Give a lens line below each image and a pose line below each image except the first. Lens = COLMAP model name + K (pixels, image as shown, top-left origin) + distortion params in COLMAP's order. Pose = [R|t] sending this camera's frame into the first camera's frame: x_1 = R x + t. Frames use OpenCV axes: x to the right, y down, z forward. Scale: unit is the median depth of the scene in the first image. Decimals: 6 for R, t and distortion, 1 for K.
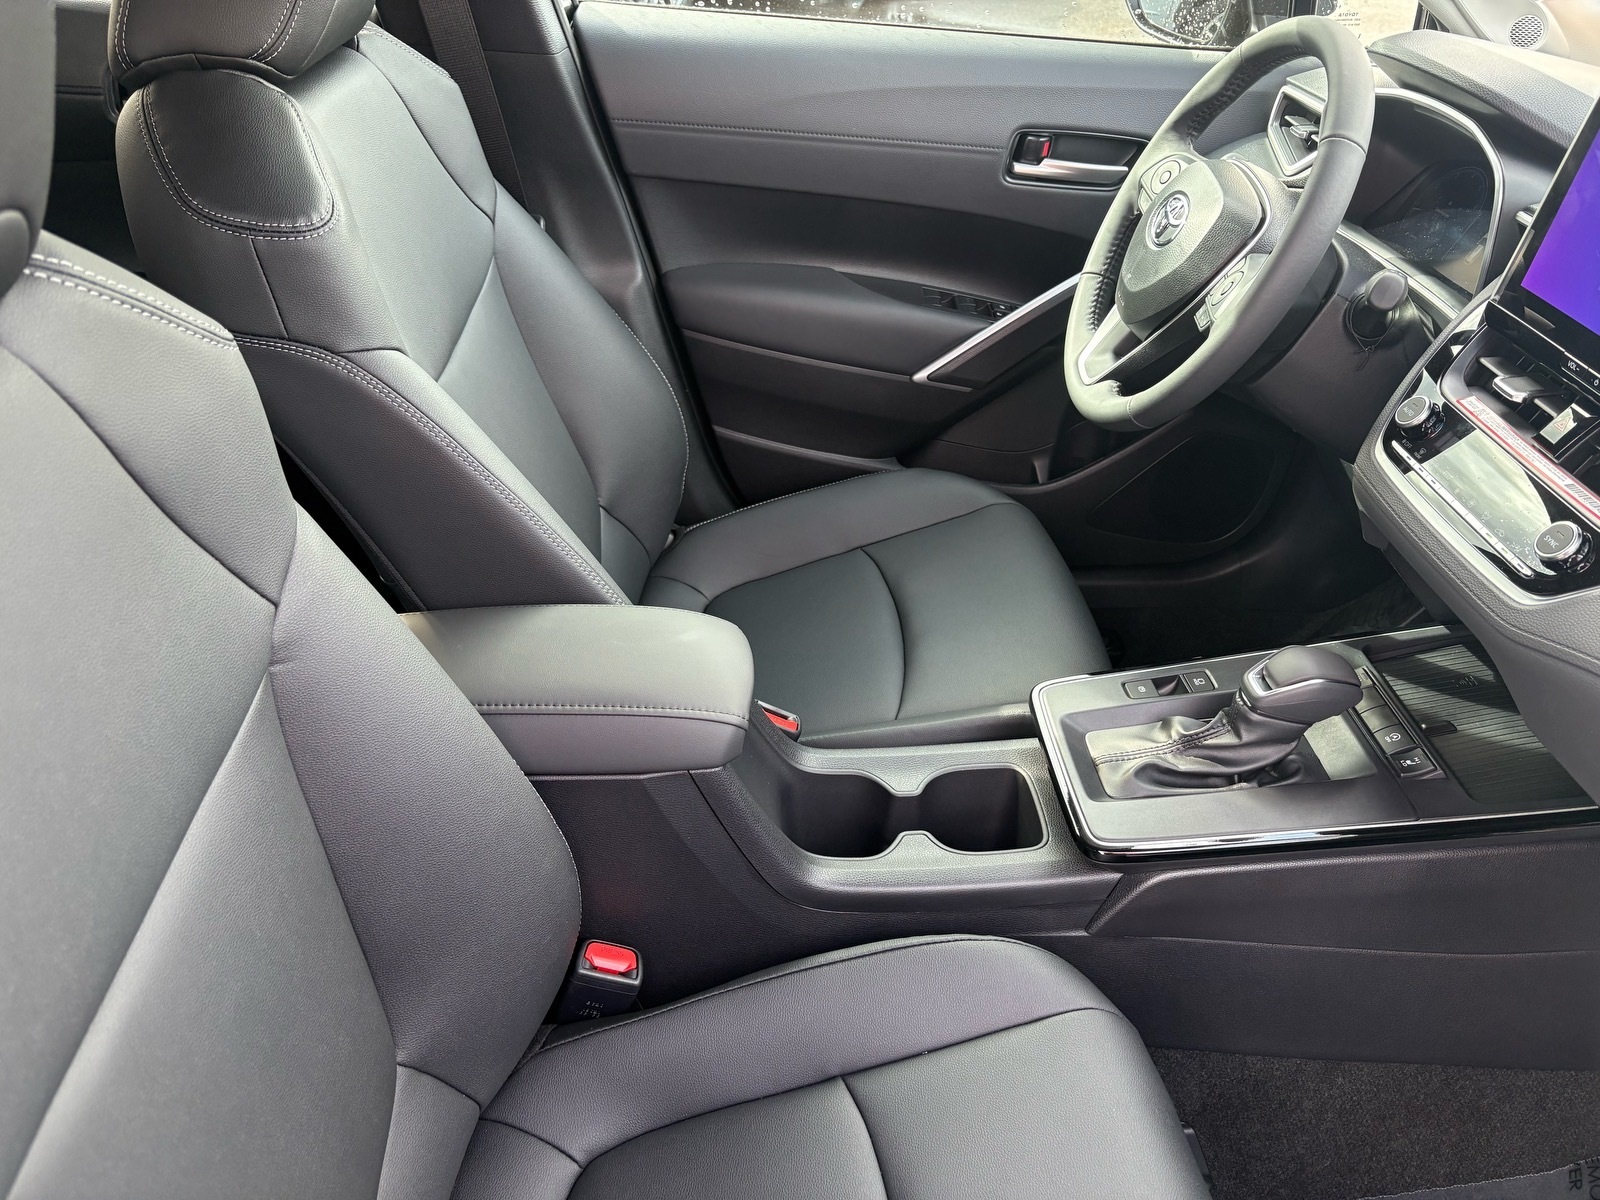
lens RADIAL K [[1180.9, 0, 800.0], [0, 1180.9, 600.0], [0, 0, 1]] dist [-0.002126, 0.000991]
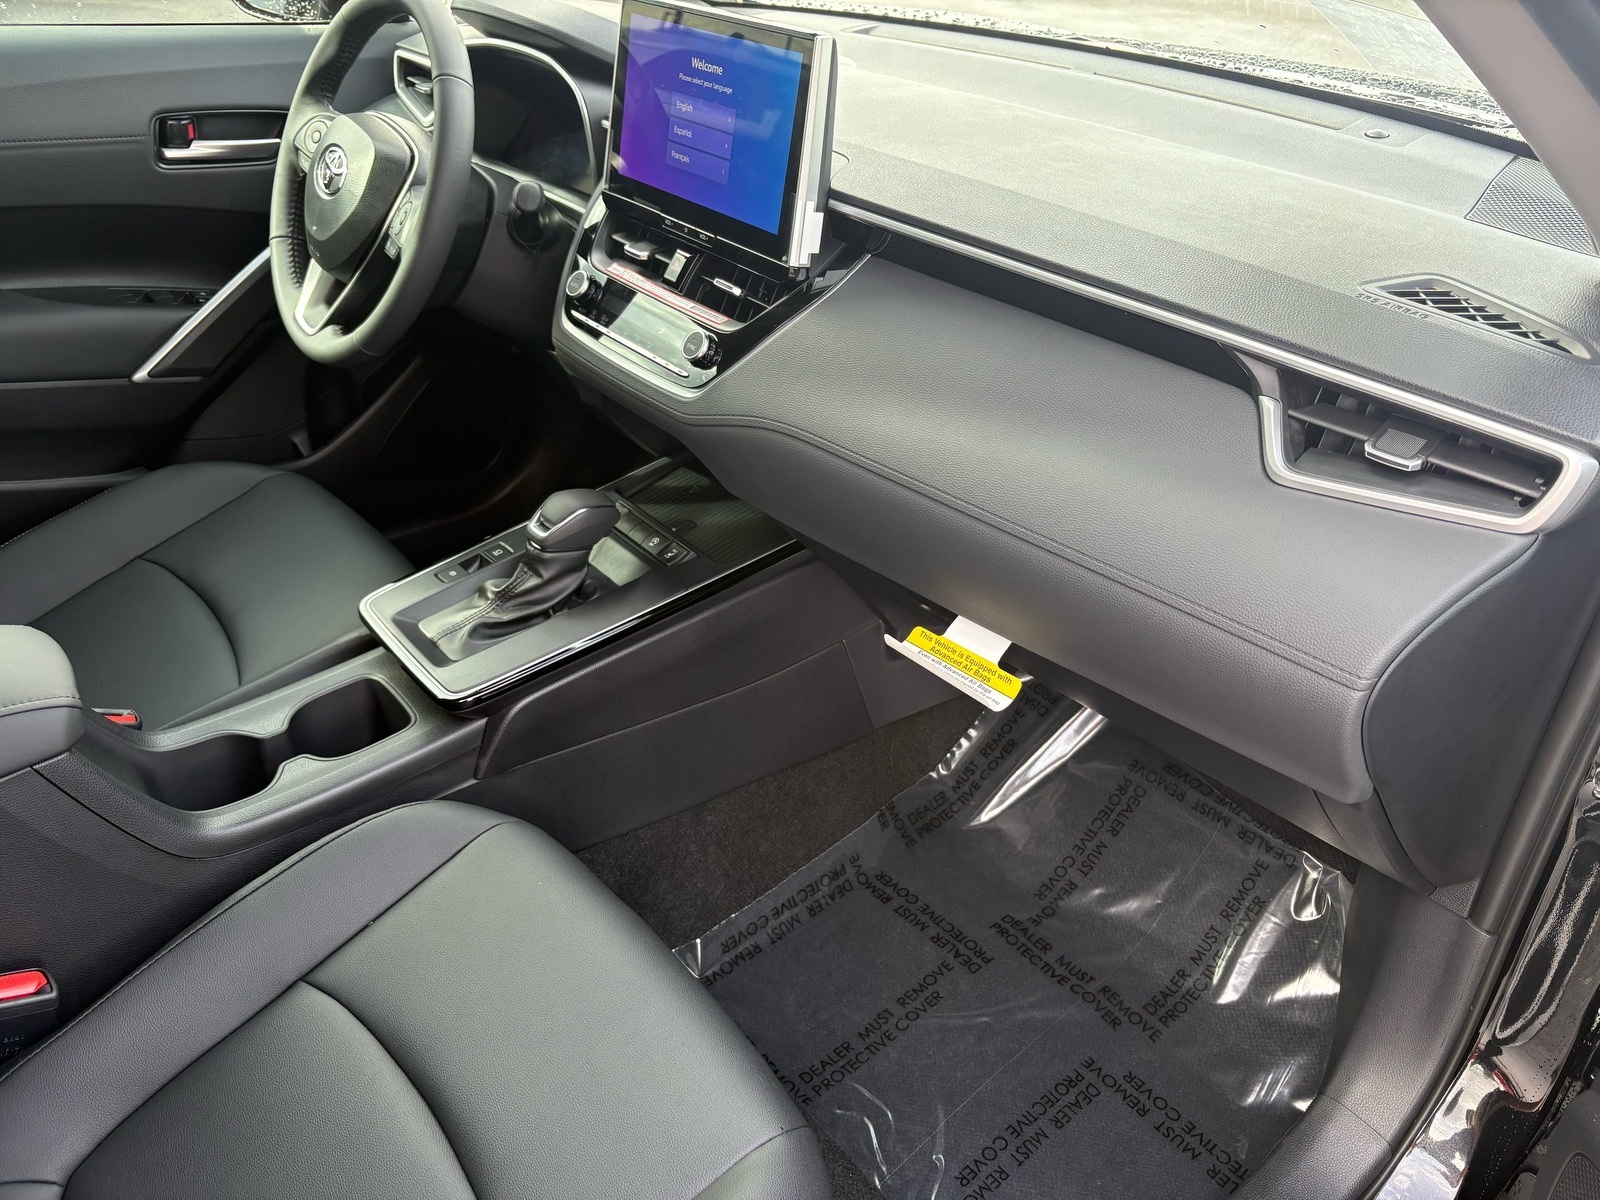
lens RADIAL K [[1180.9, 0, 800.0], [0, 1180.9, 600.0], [0, 0, 1]] dist [-0.002126, 0.000991]
pose [[0.794647, -0.318852, 0.516593, -0.039810], [0.319806, 0.943179, 0.090210, 0.104013], [-0.516004, 0.093525, 0.851465, -0.135513]]
